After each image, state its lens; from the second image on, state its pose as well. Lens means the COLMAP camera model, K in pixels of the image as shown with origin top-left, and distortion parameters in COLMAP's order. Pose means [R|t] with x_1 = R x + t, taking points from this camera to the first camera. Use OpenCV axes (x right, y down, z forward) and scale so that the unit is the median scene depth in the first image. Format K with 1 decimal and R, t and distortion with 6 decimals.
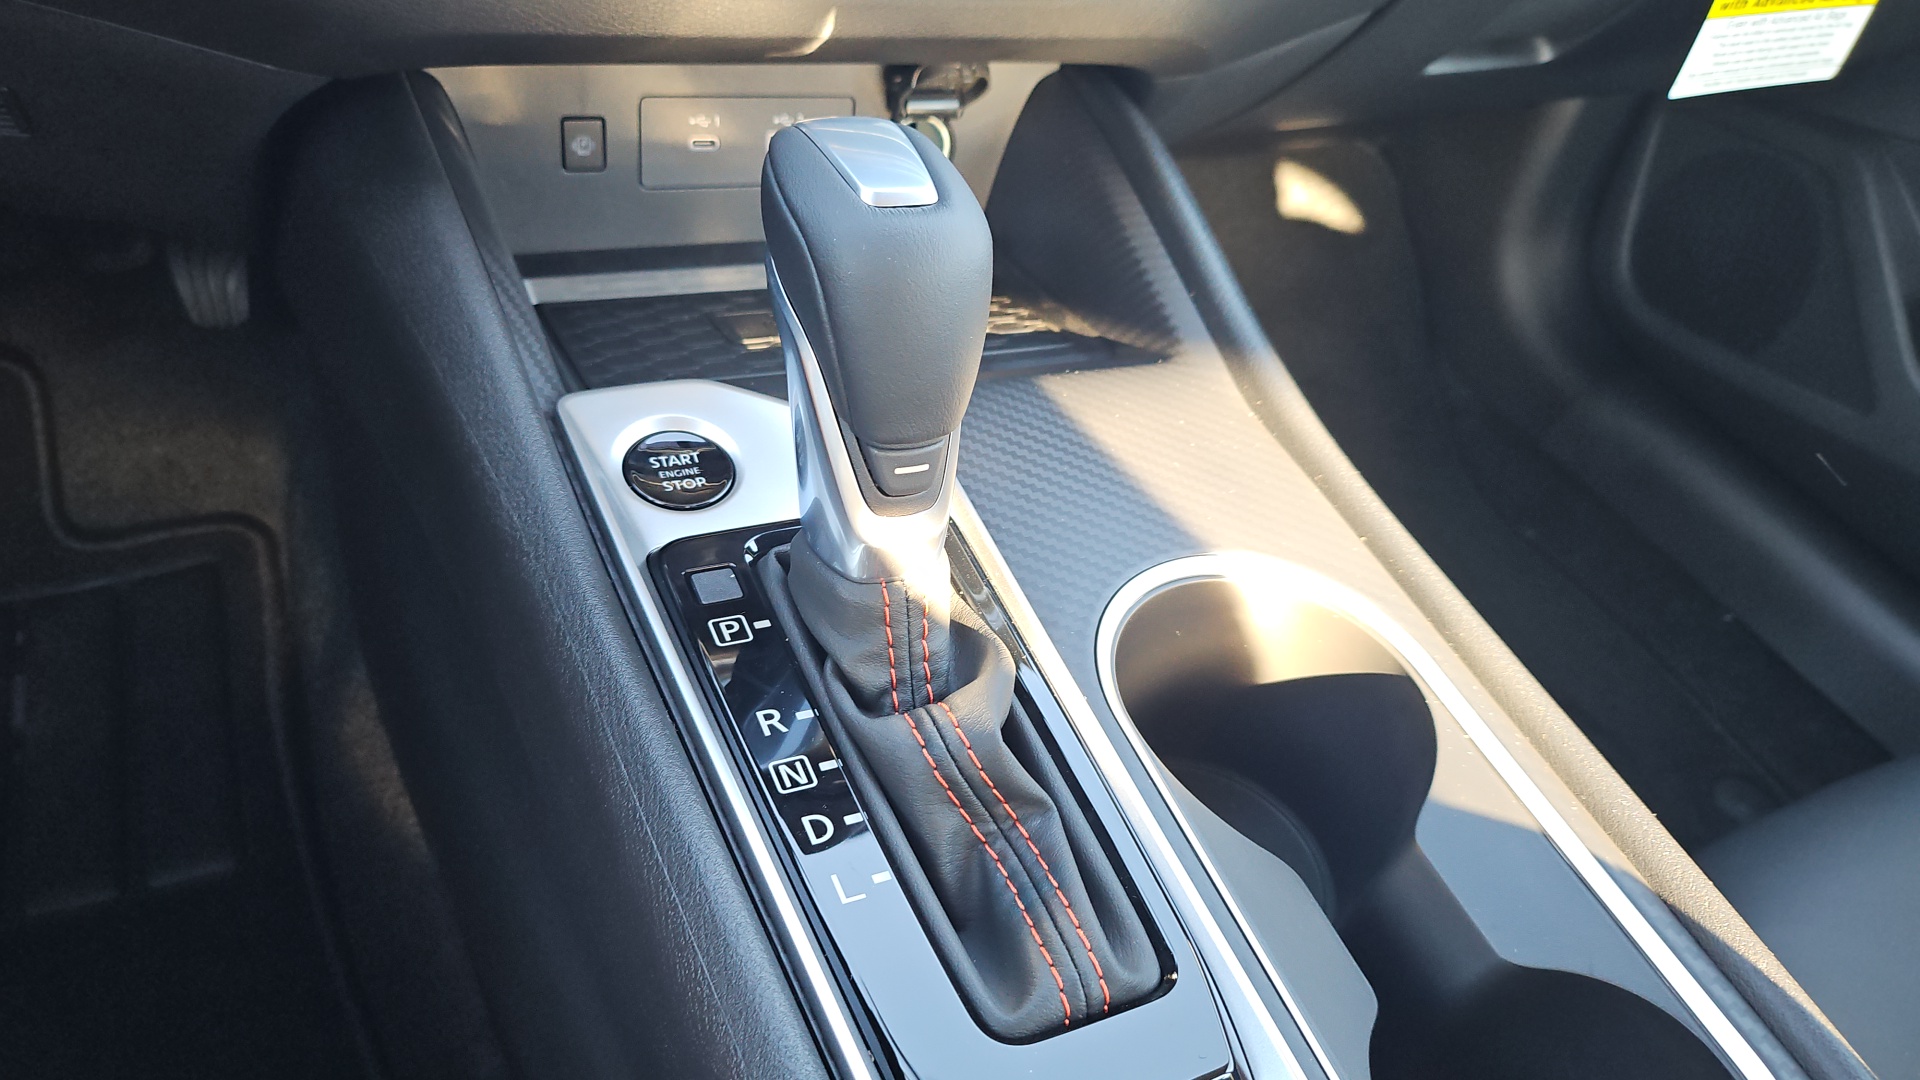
lens RADIAL K [[1430.9, 0, 953.2], [0, 1430.9, 521.4], [0, 0, 1]] dist [0.086309, -0.111610]
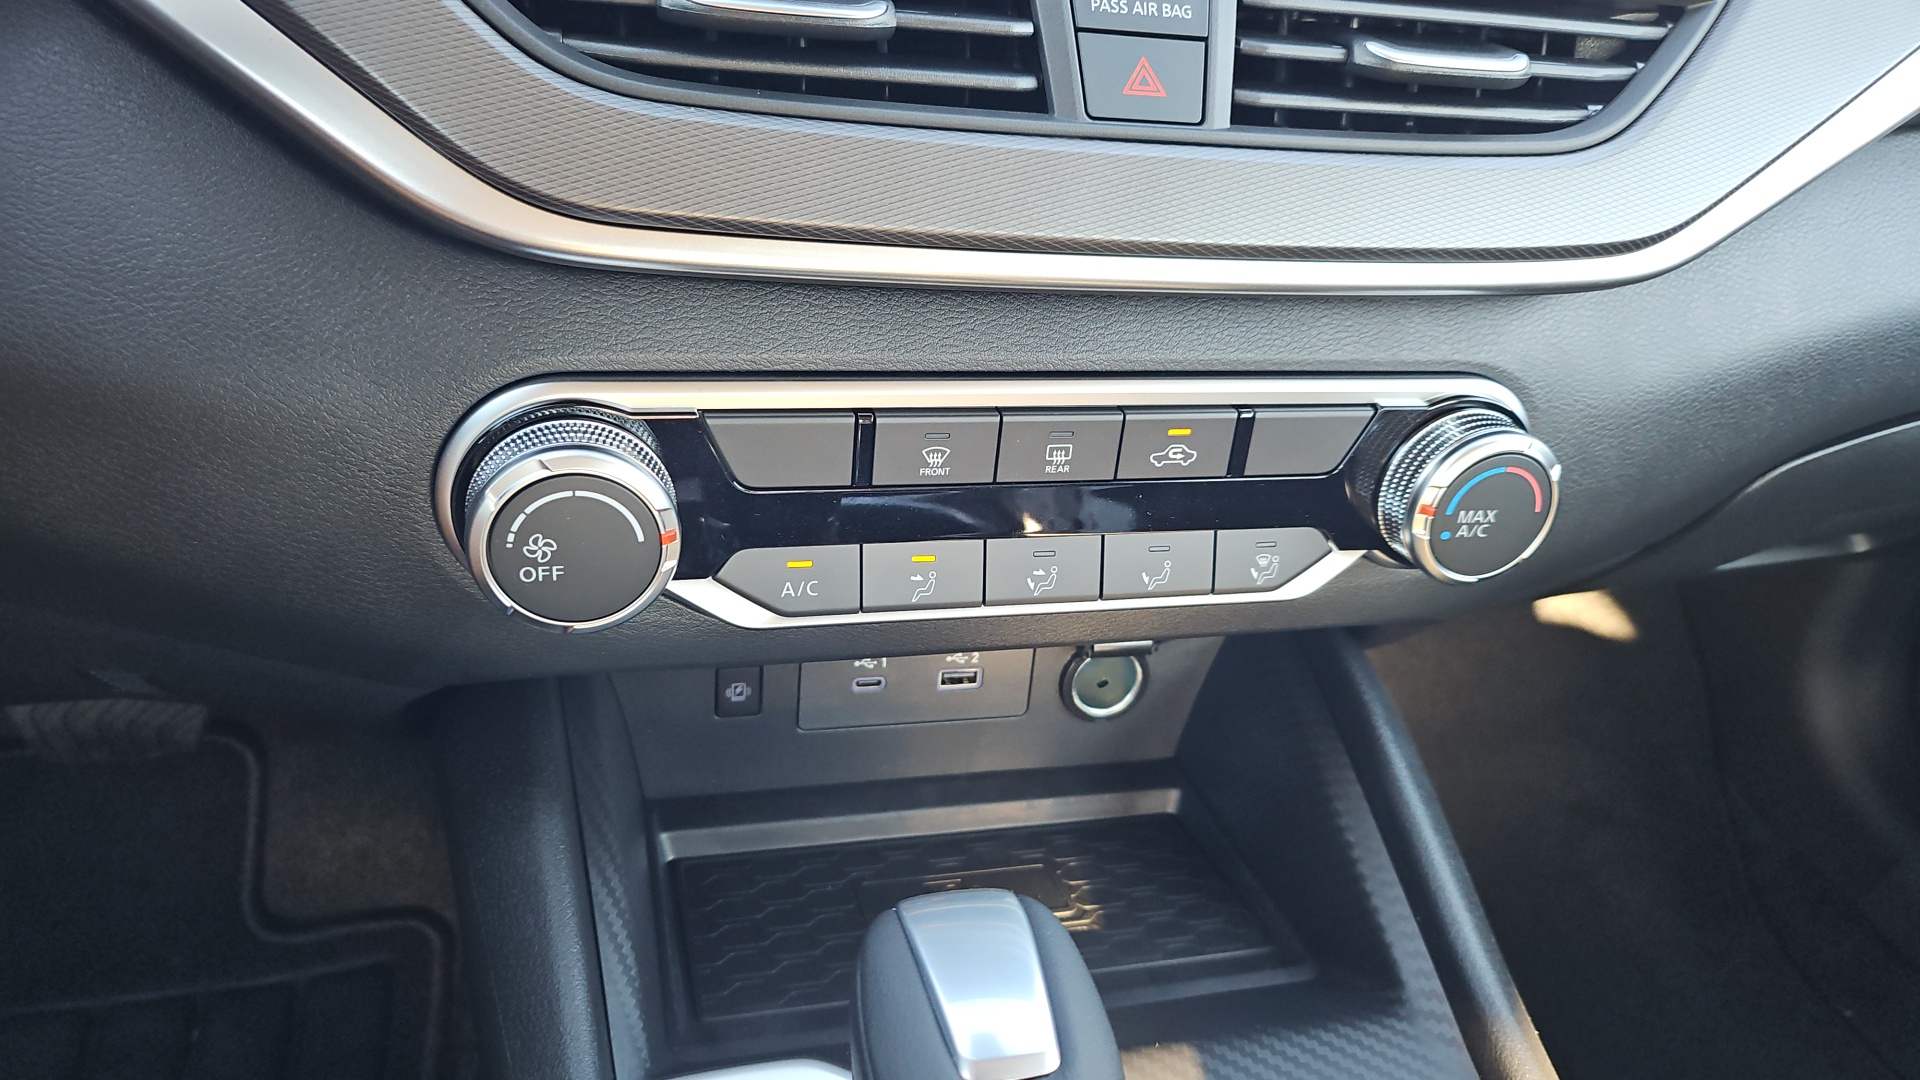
lens RADIAL K [[1424.9, 0, 947.0], [0, 1424.9, 545.3], [0, 0, 1]] dist [0.029669, -0.001309]
pose [[0.984161, 0.045814, -0.171256, 0.028397], [-0.072057, 0.986008, -0.150319, -0.222320], [0.161973, 0.160278, 0.973692, 0.112188]]
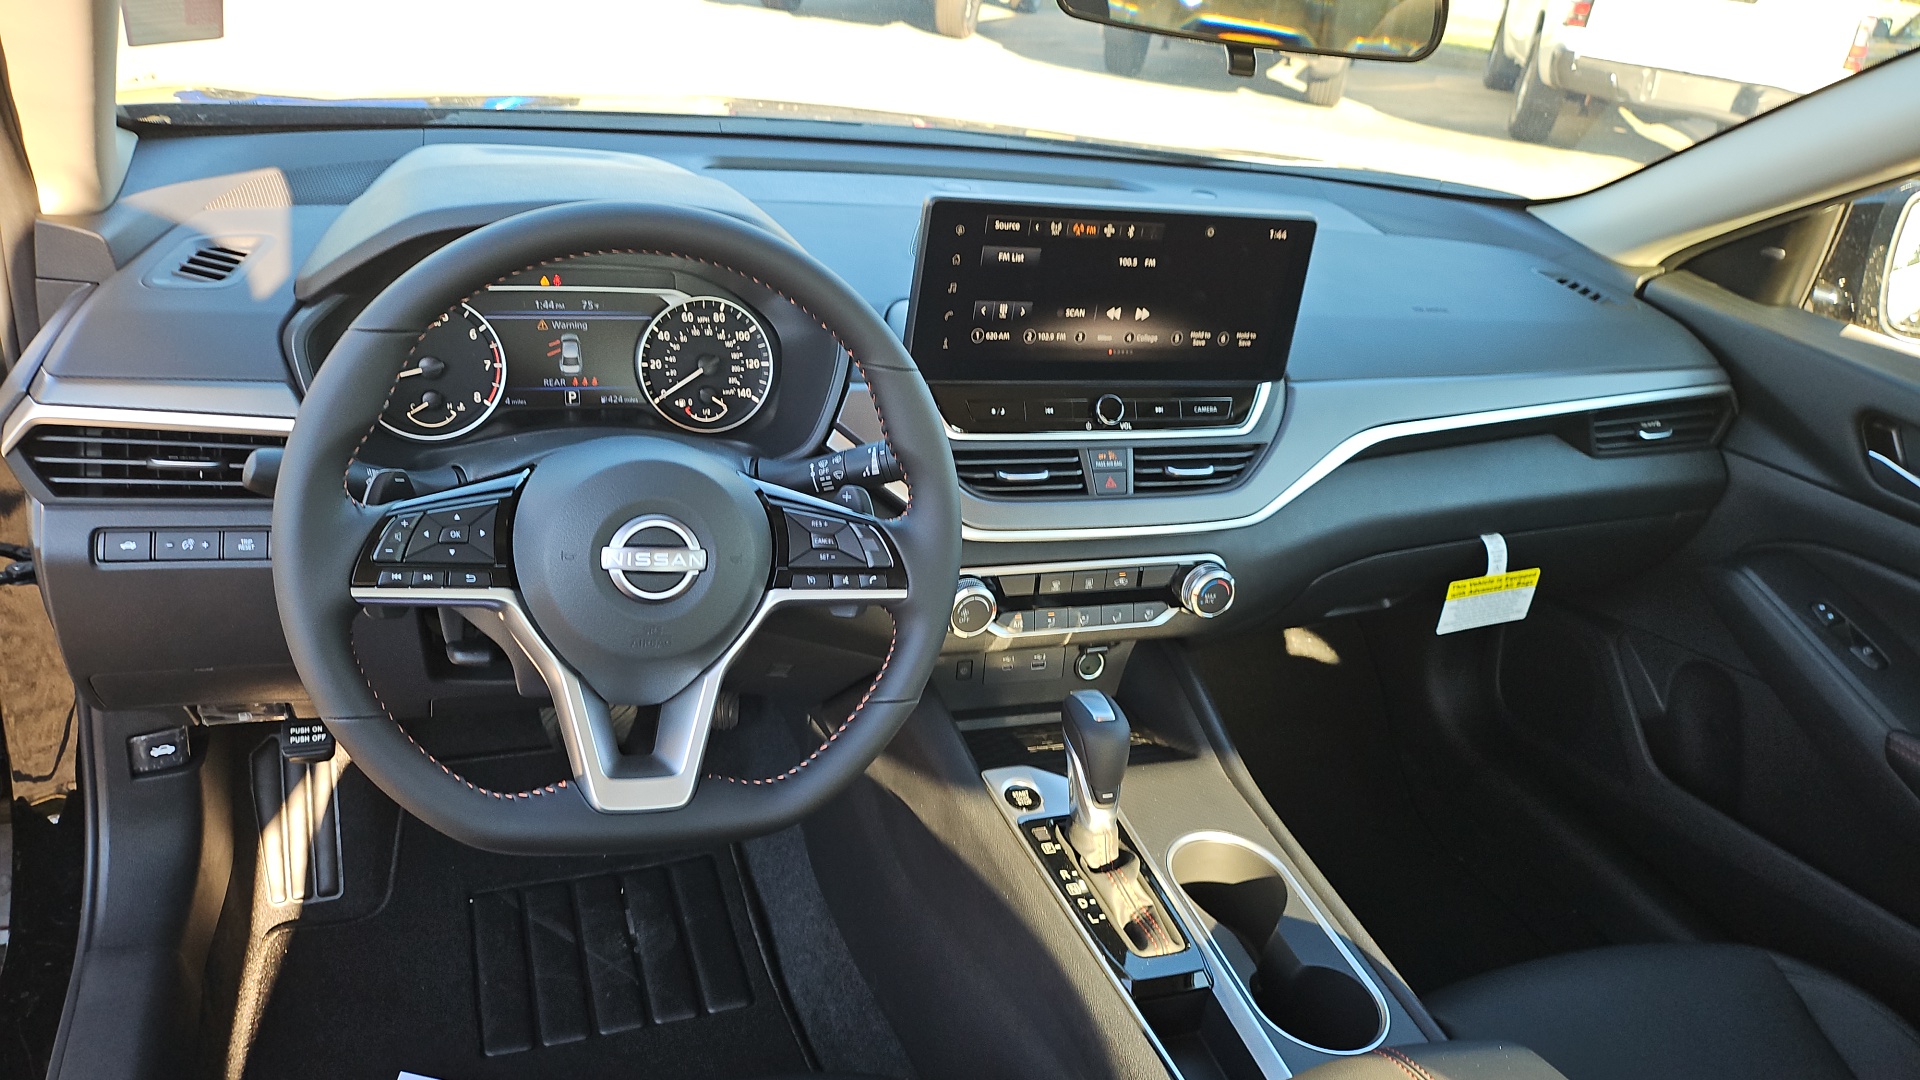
lens RADIAL K [[1430.9, 0, 953.2], [0, 1430.9, 521.4], [0, 0, 1]] dist [0.086309, -0.111610]
pose [[0.997609, -0.005399, -0.068896, -0.095763], [-0.011630, 0.969608, -0.244388, 0.104752], [0.068122, 0.244605, 0.967227, -1.521810]]
